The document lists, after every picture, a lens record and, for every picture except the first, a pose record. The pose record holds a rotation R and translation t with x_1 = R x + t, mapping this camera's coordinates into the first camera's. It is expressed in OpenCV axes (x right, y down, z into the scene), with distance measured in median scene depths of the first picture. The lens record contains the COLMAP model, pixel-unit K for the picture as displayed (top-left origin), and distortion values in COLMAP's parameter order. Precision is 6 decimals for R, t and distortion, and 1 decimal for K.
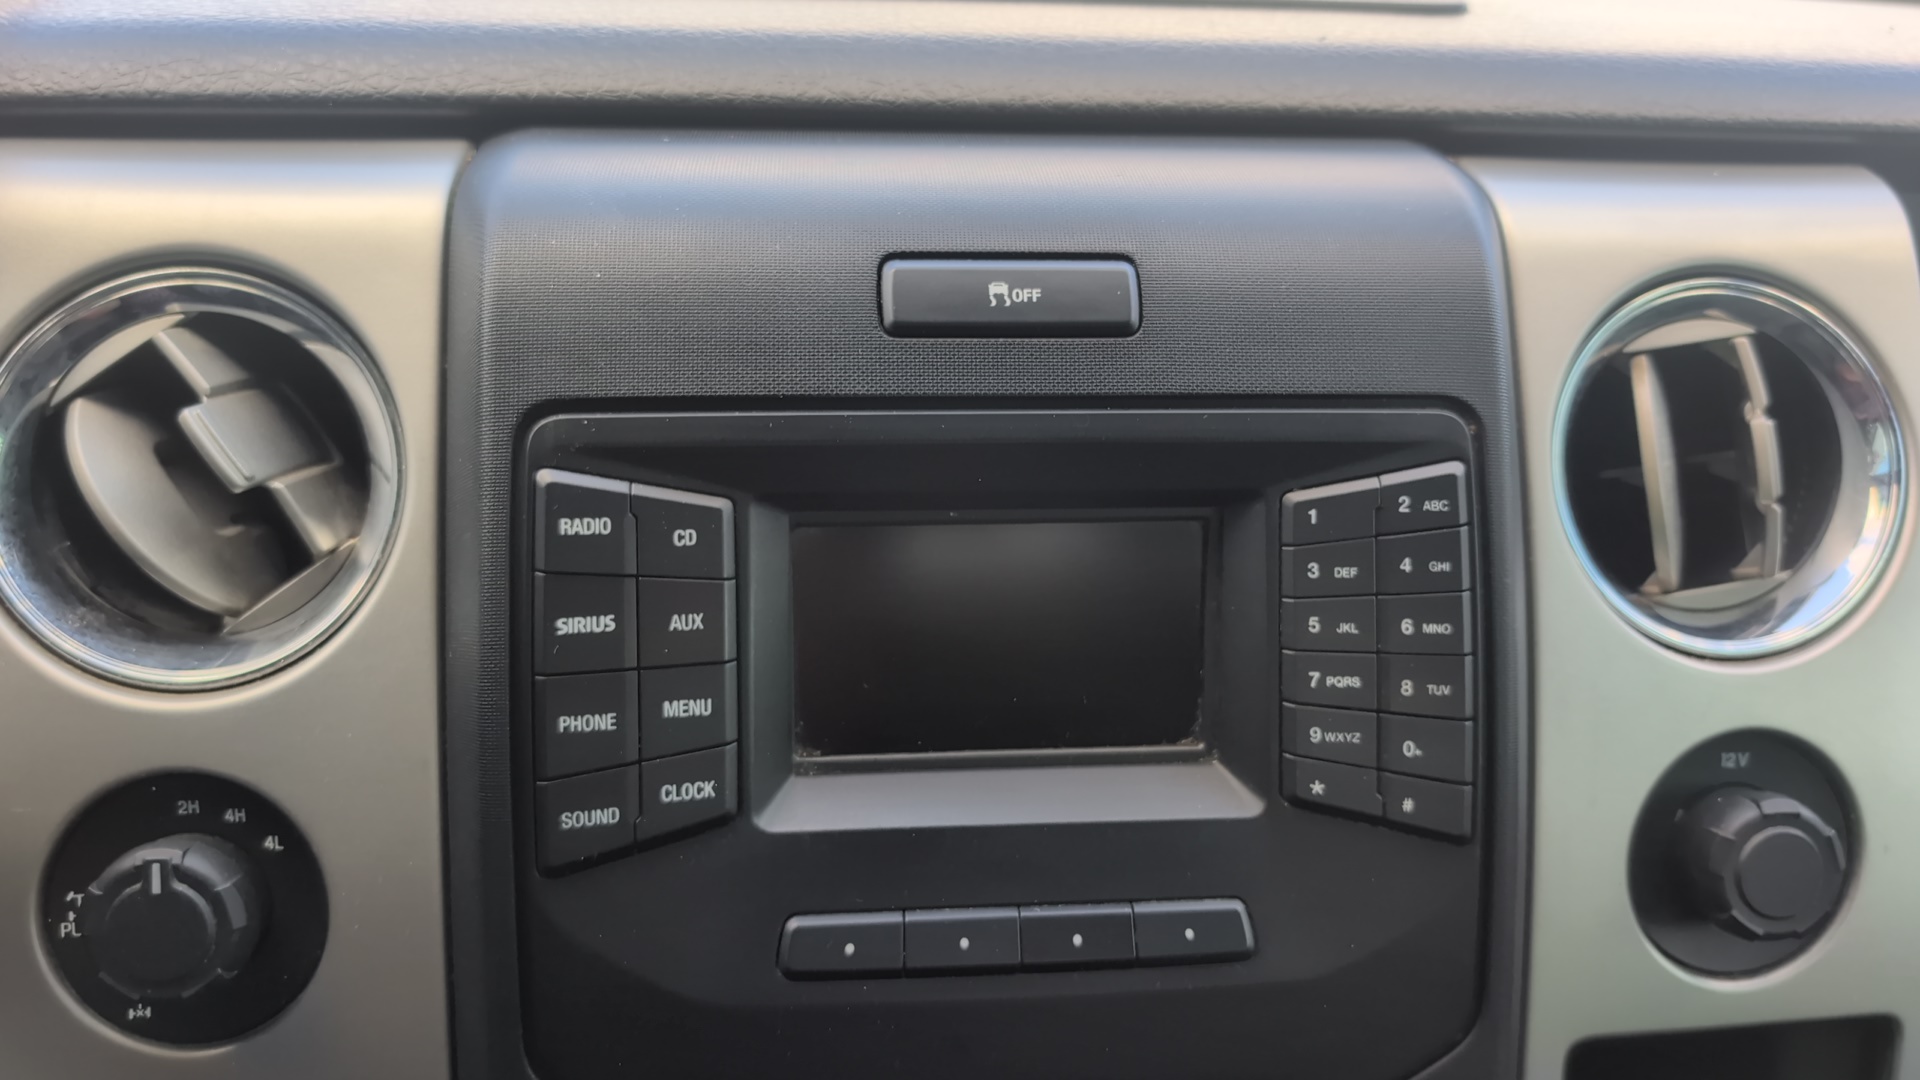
lens RADIAL K [[1621.7, 0, 965.4], [0, 1621.7, 541.2], [0, 0, 1]] dist [0.032327, -0.063452]
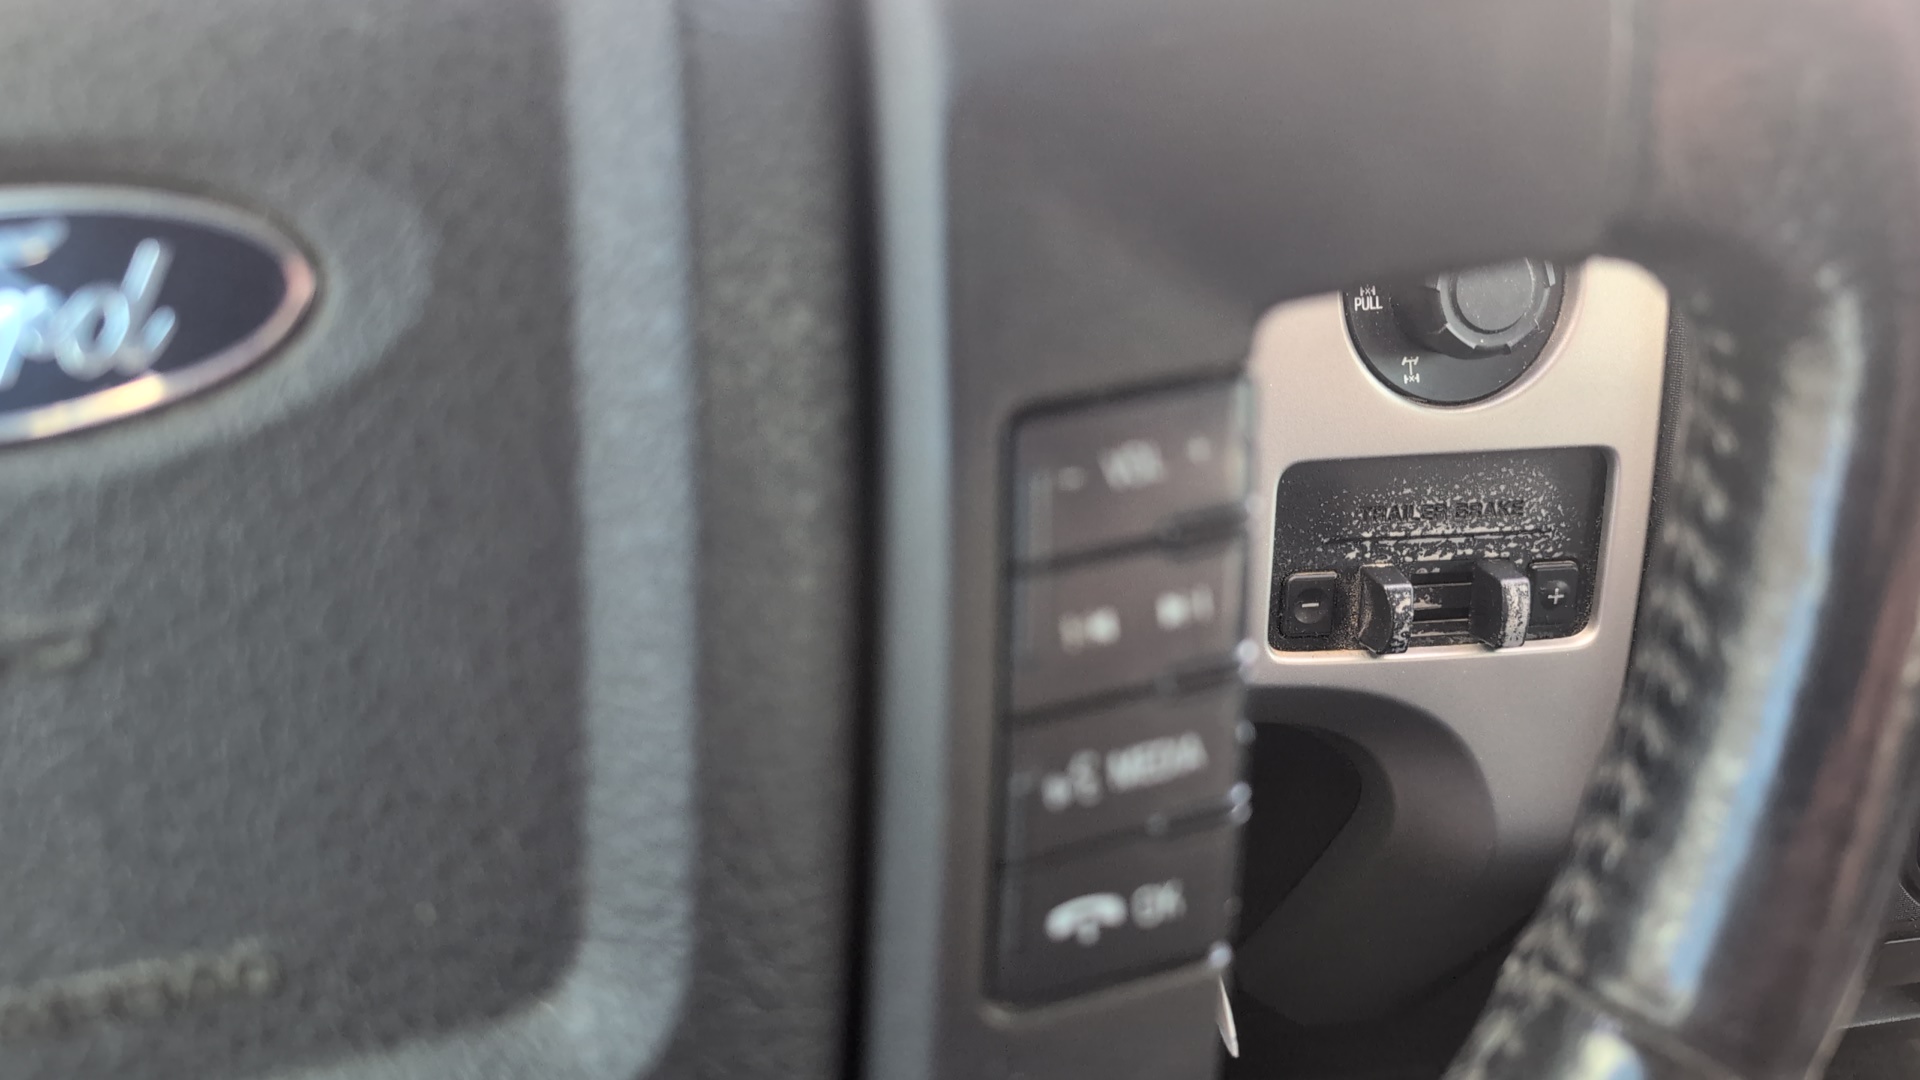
lens RADIAL K [[1621.7, 0, 974.6], [0, 1621.7, 533.1], [0, 0, 1]] dist [0.032327, -0.063452]
pose [[0.995118, -0.042004, 0.089304, -0.922508], [0.027610, 0.987261, 0.156696, 0.210065], [-0.094748, -0.153465, 0.983601, -0.112019]]
